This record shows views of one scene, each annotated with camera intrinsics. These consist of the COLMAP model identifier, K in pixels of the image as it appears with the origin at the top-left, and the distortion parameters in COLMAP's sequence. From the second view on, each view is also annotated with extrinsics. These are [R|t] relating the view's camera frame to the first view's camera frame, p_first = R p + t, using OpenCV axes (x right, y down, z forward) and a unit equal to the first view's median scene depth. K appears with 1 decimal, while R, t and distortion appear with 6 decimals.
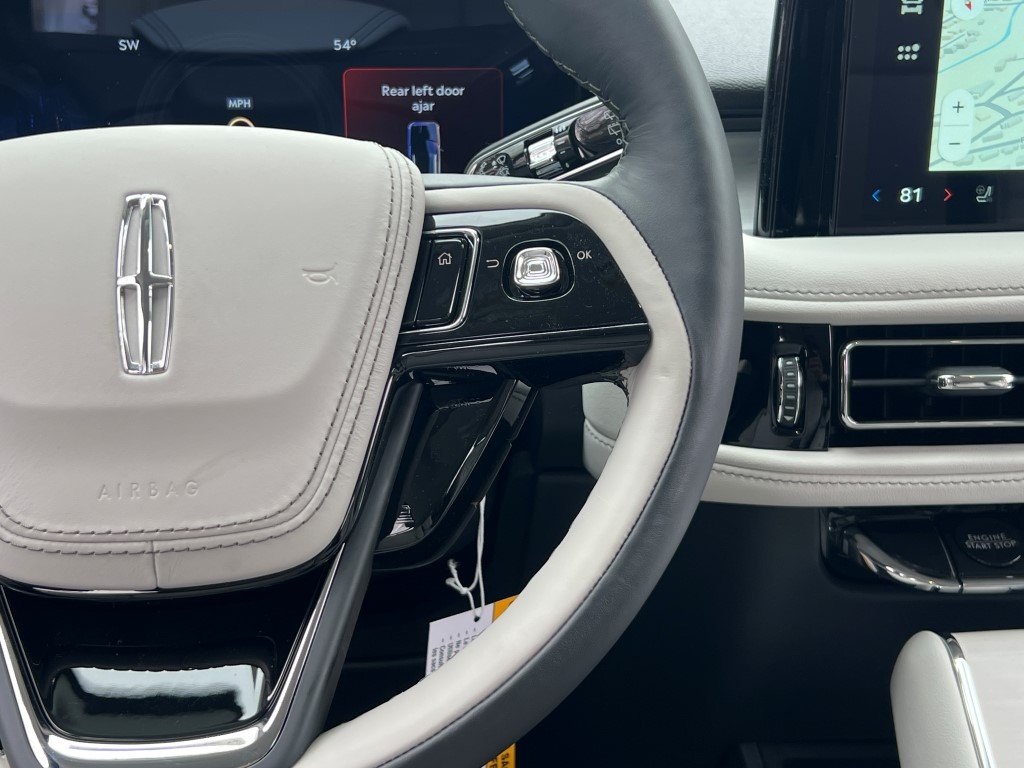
lens RADIAL K [[1387.3, 0, 512.0], [0, 1387.3, 384.0], [0, 0, 1]] dist [0.179012, -0.568445]
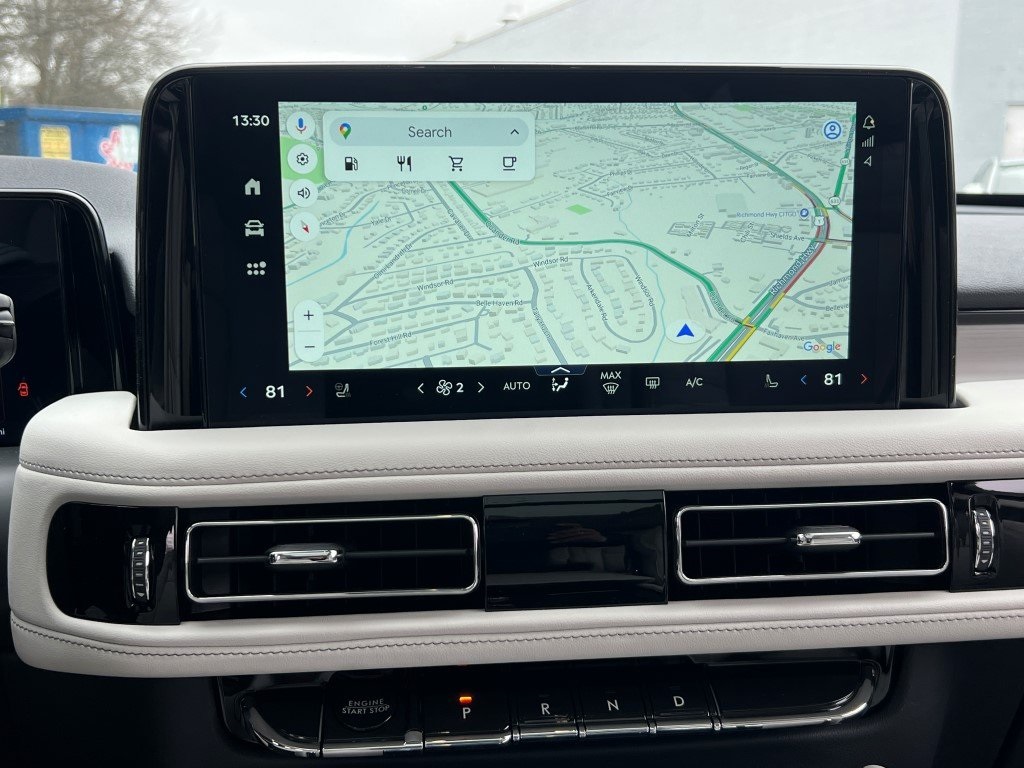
lens RADIAL K [[1152.3, 0, 512.0], [0, 1152.3, 384.0], [0, 0, 1]] dist [0.146955, -0.444593]
pose [[0.999847, -0.011209, 0.013460, 0.479158], [0.013206, 0.987215, -0.158849, 0.010827], [-0.011508, 0.159003, 0.987211, 0.076135]]
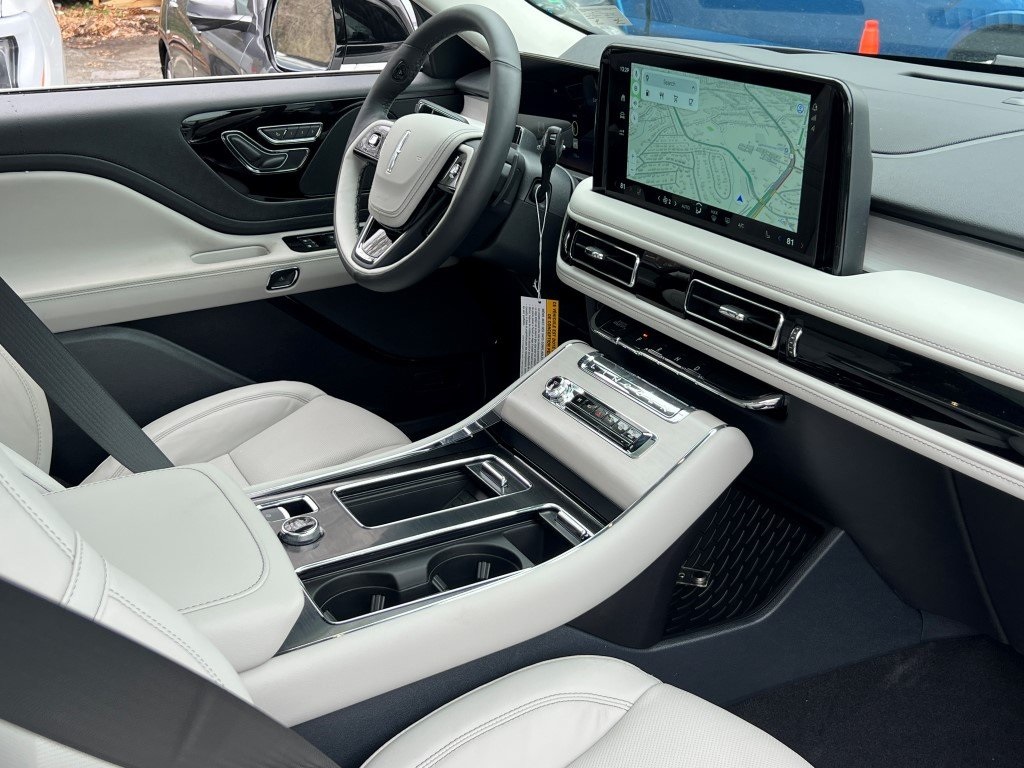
lens RADIAL K [[1125.8, 0, 512.3], [0, 1125.8, 433.3], [0, 0, 1]] dist [0.003656, 0.001091]
pose [[0.420029, 0.380267, -0.823998, 2.233565], [-0.264588, 0.919842, 0.289626, -0.277262], [0.868083, 0.096369, 0.486975, -0.197955]]
